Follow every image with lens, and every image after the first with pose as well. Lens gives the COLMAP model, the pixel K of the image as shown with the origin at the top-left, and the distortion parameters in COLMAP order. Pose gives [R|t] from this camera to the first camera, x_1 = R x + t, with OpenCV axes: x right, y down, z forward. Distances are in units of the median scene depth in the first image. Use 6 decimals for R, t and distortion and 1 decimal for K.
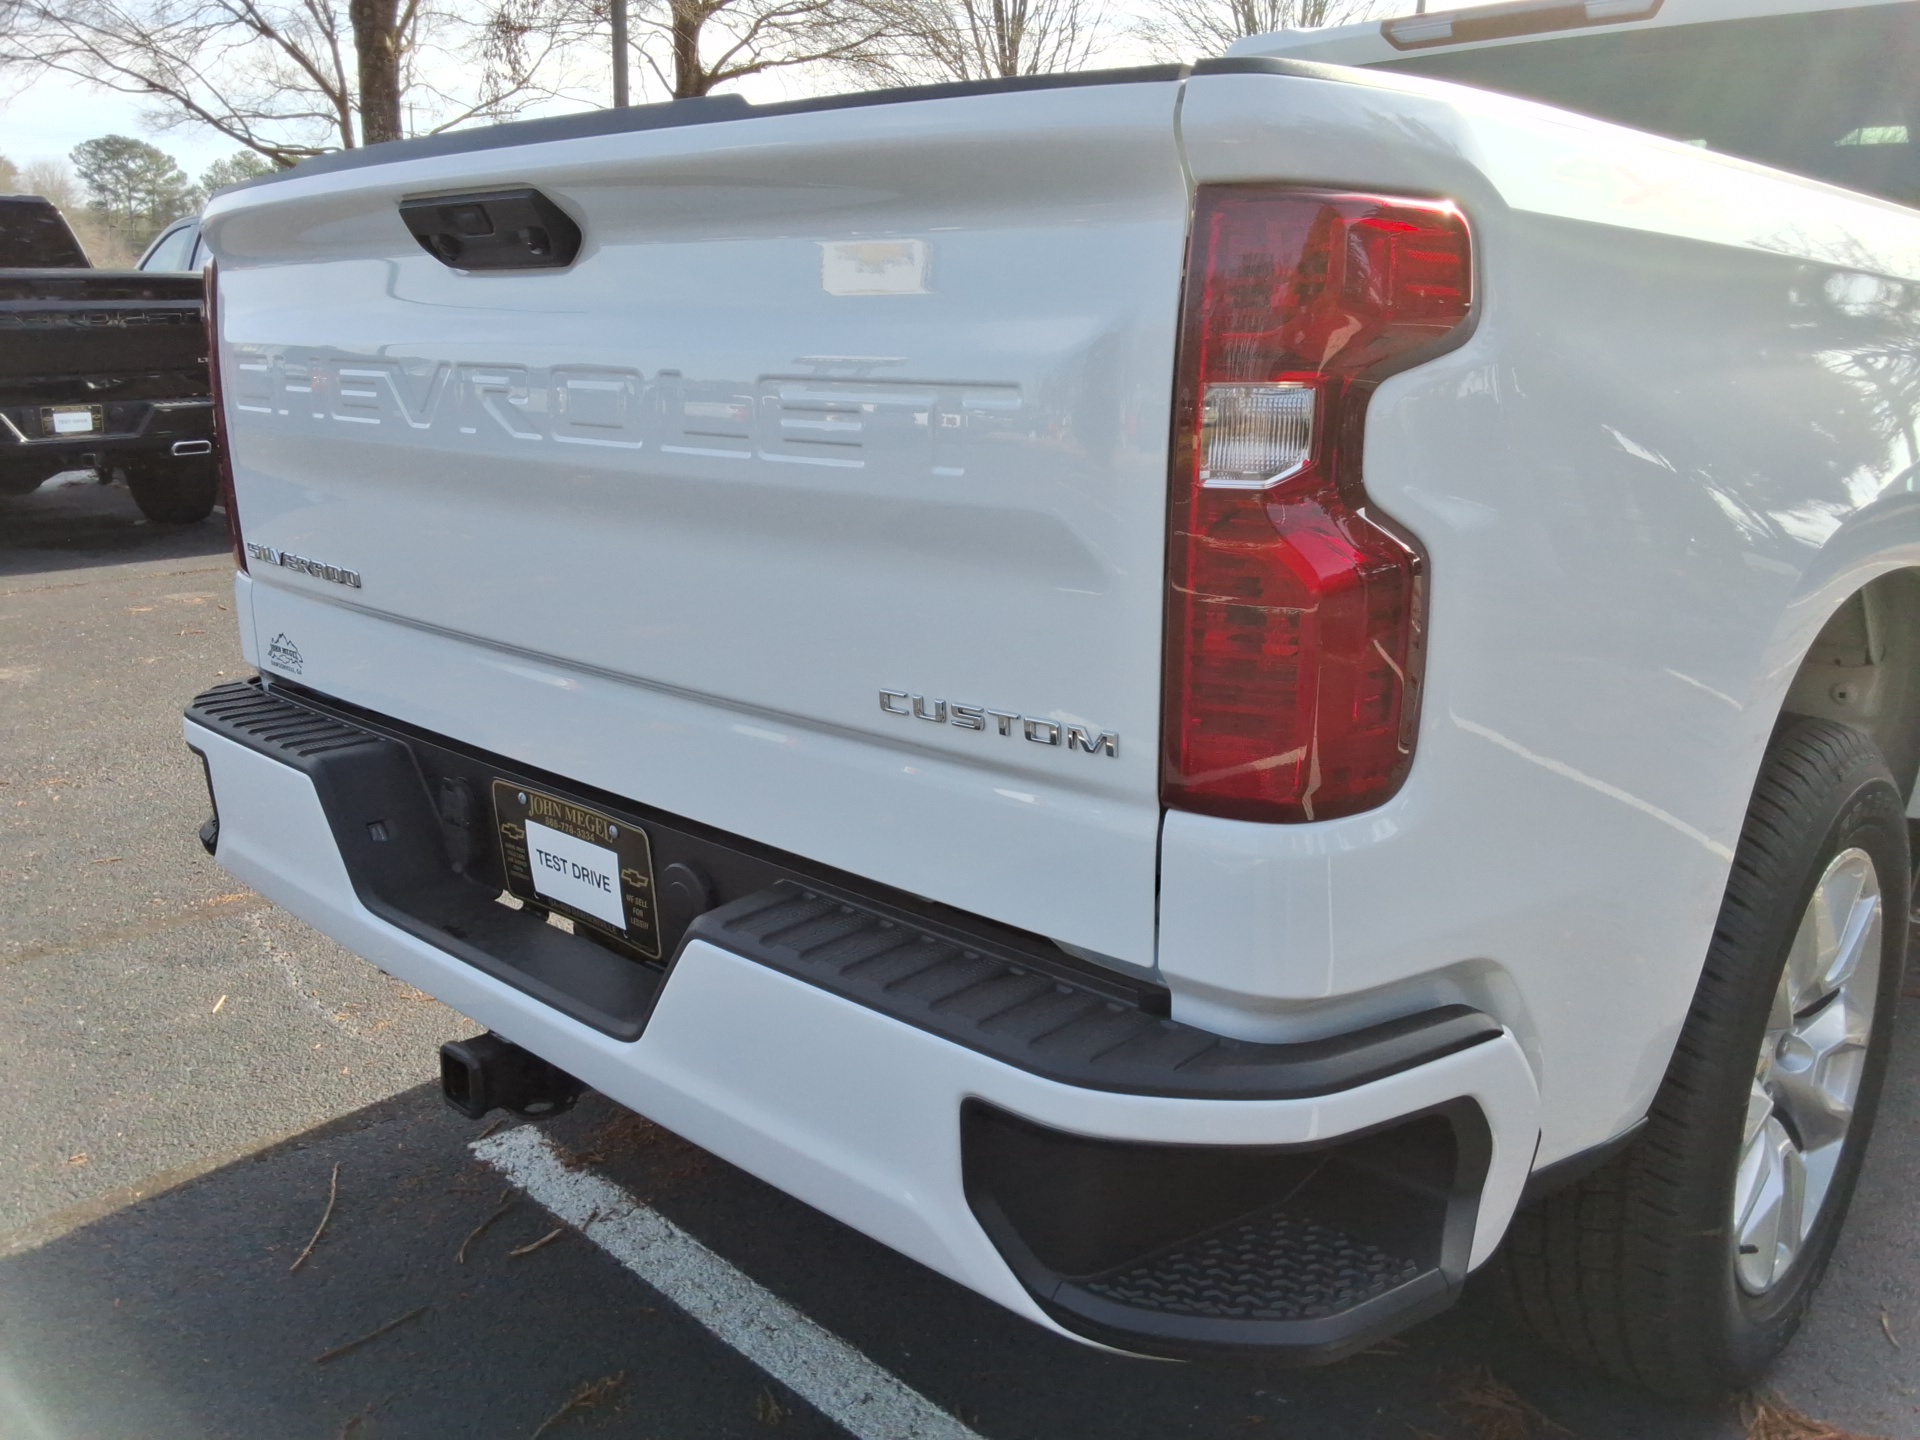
lens RADIAL K [[1534.8, 0, 974.3], [0, 1534.8, 699.6], [0, 0, 1]] dist [0.101091, -0.147954]
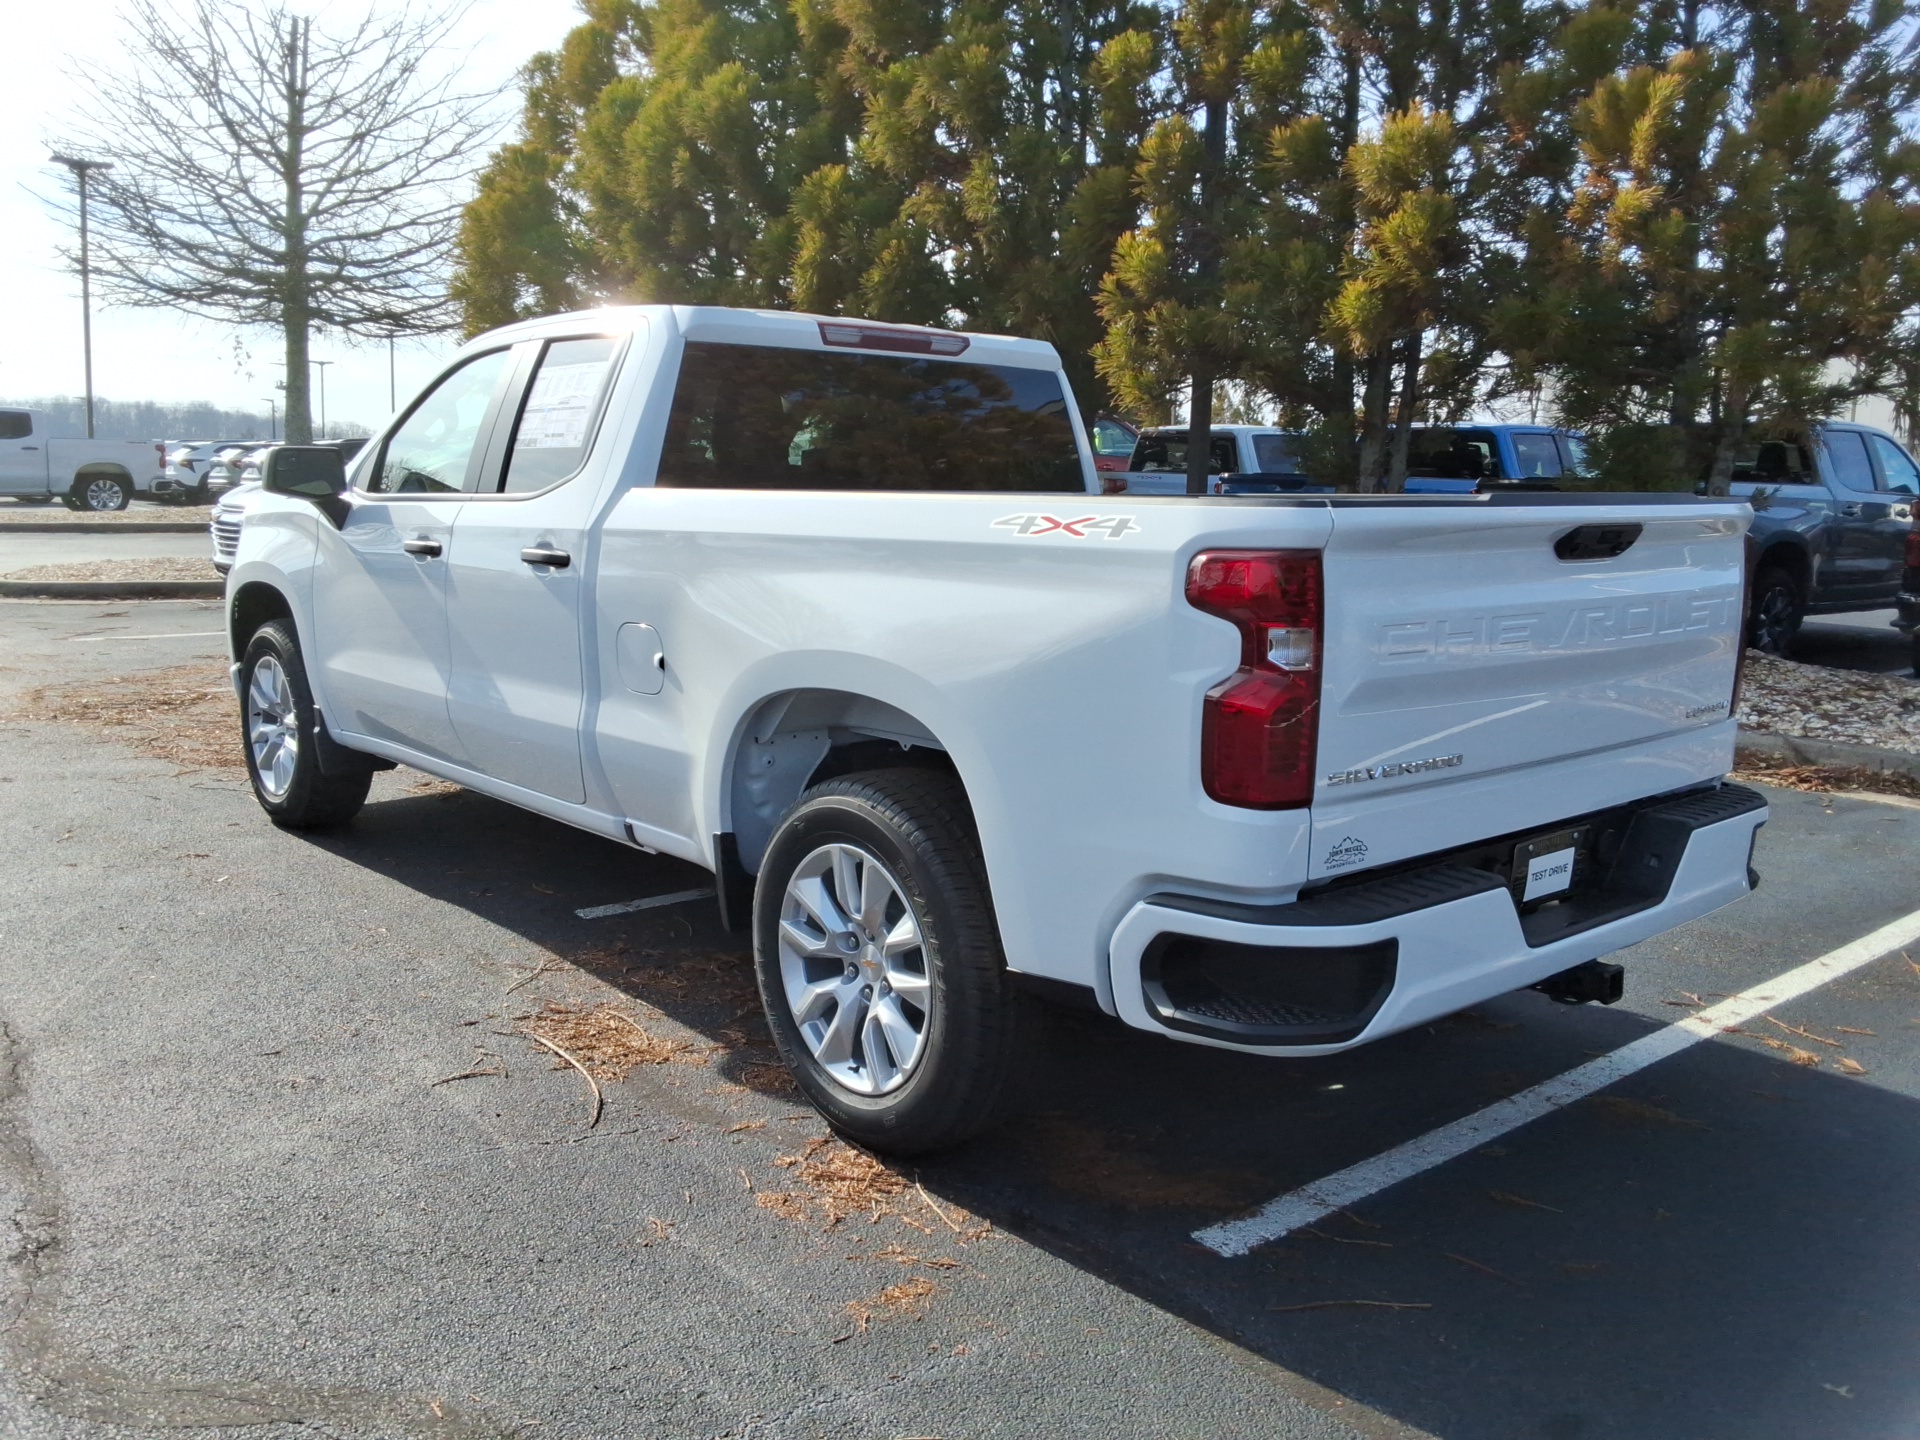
lens RADIAL K [[1523.2, 0, 969.9], [0, 1523.2, 709.2], [0, 0, 1]] dist [0.122735, -0.195573]
pose [[0.100502, -0.153601, 0.983009, -1.602283], [0.208172, 0.969389, 0.130189, -0.350769], [-0.972915, 0.191551, 0.129401, 1.061825]]
